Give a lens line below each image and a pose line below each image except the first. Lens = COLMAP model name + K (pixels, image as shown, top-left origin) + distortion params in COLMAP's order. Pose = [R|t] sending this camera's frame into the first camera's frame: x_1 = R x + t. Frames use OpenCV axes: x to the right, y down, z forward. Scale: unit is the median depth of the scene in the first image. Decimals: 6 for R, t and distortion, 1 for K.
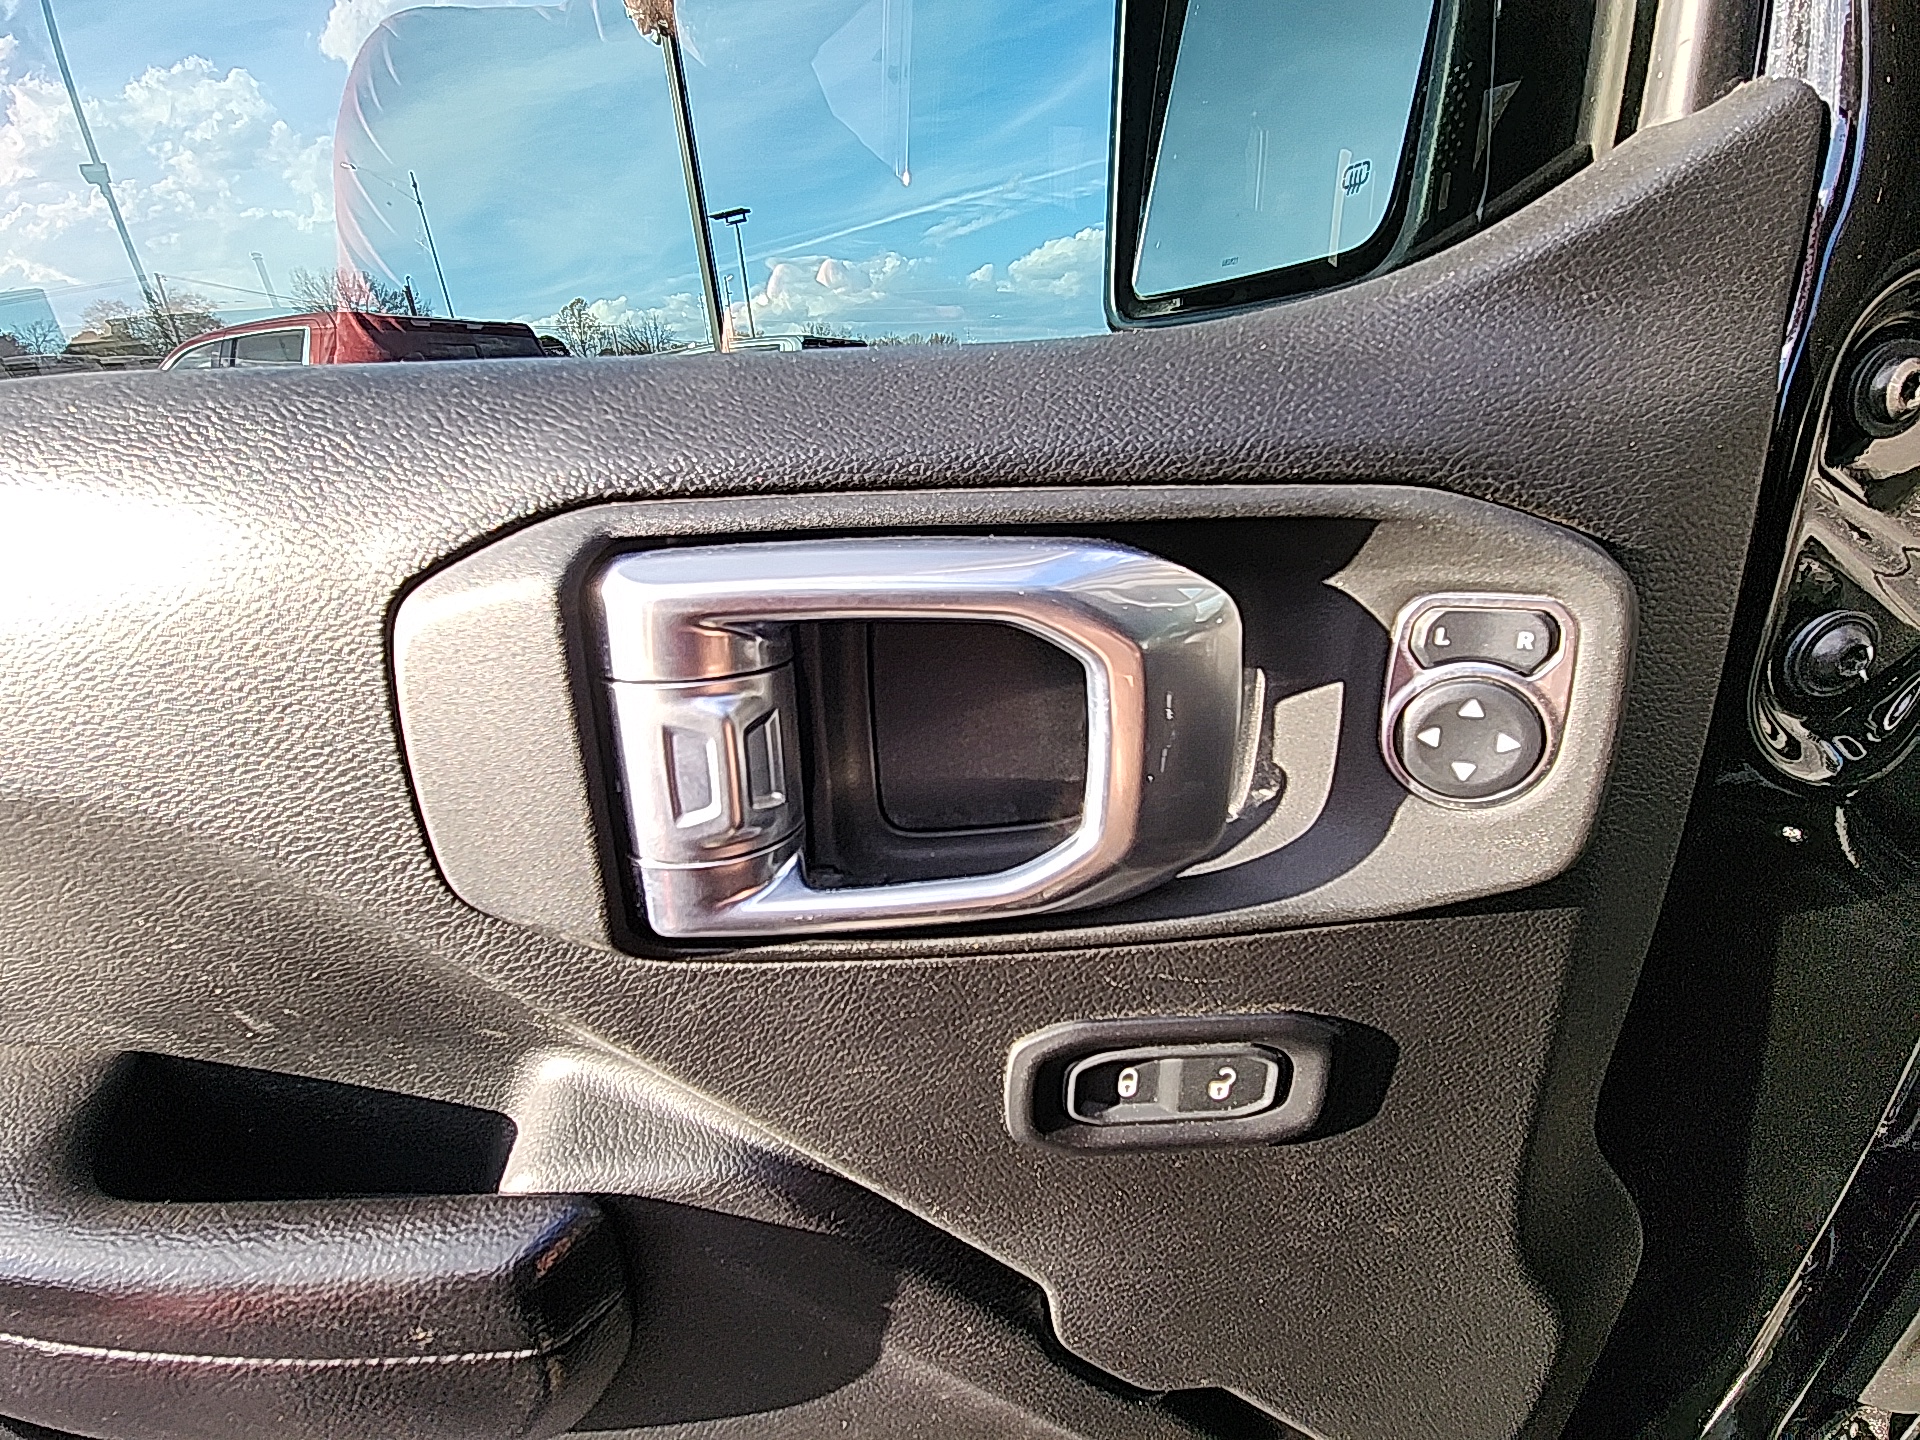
lens RADIAL K [[776.7, 0, 953.9], [0, 776.7, 702.6], [0, 0, 1]] dist [0.000741, -0.000147]
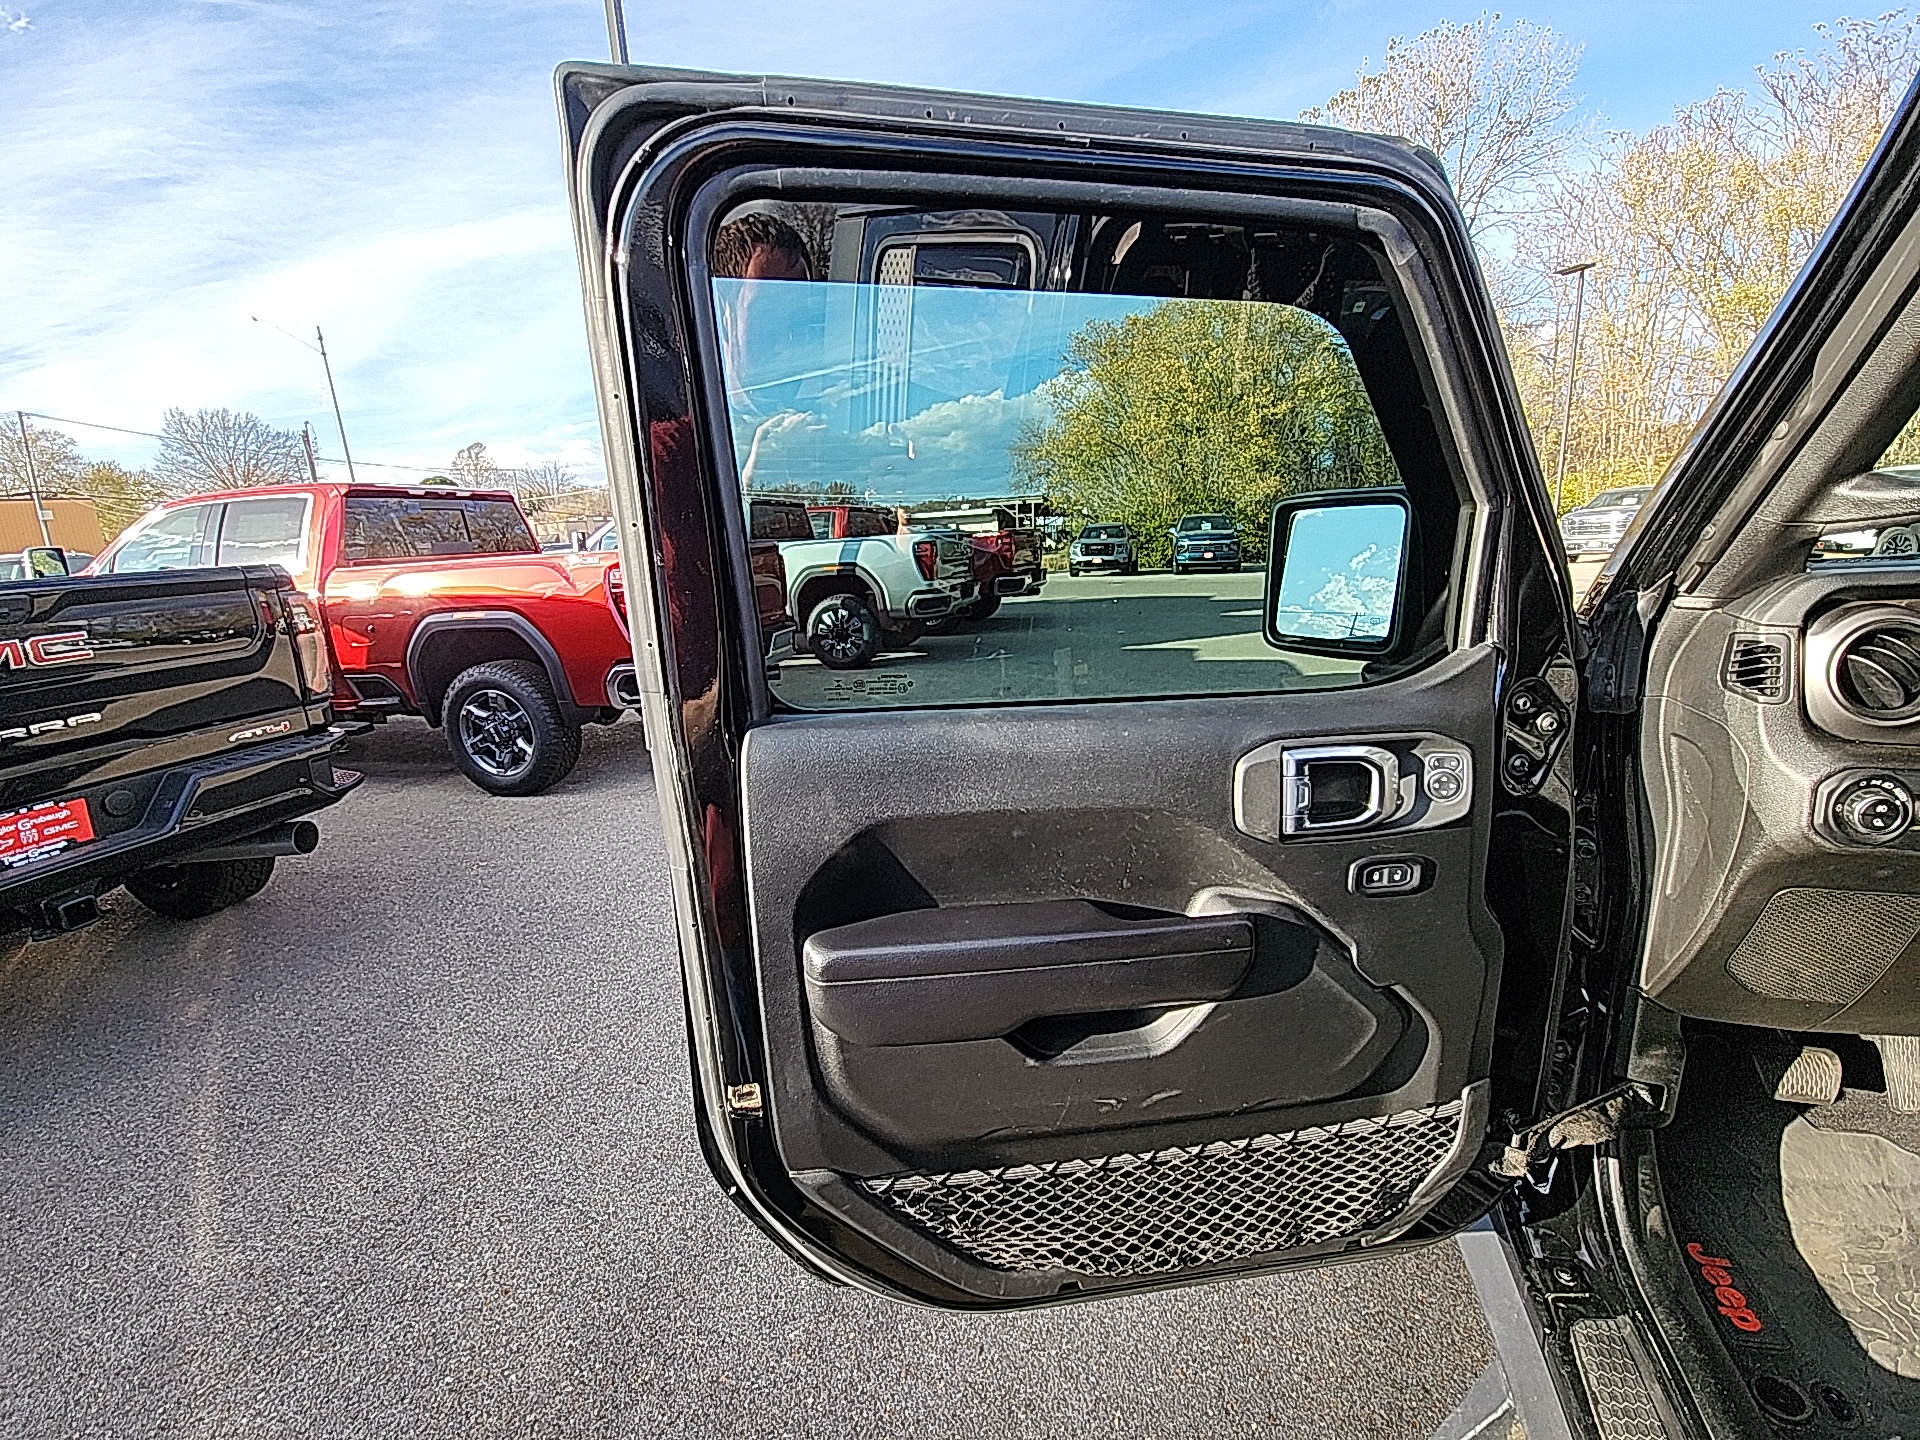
lens RADIAL K [[776.7, 0, 953.9], [0, 776.7, 702.6], [0, 0, 1]] dist [0.000741, -0.000147]
pose [[0.991367, -0.015796, 0.130161, -2.553244], [0.037208, 0.985798, -0.163759, 0.190143], [-0.125726, 0.167188, 0.977876, -2.921993]]
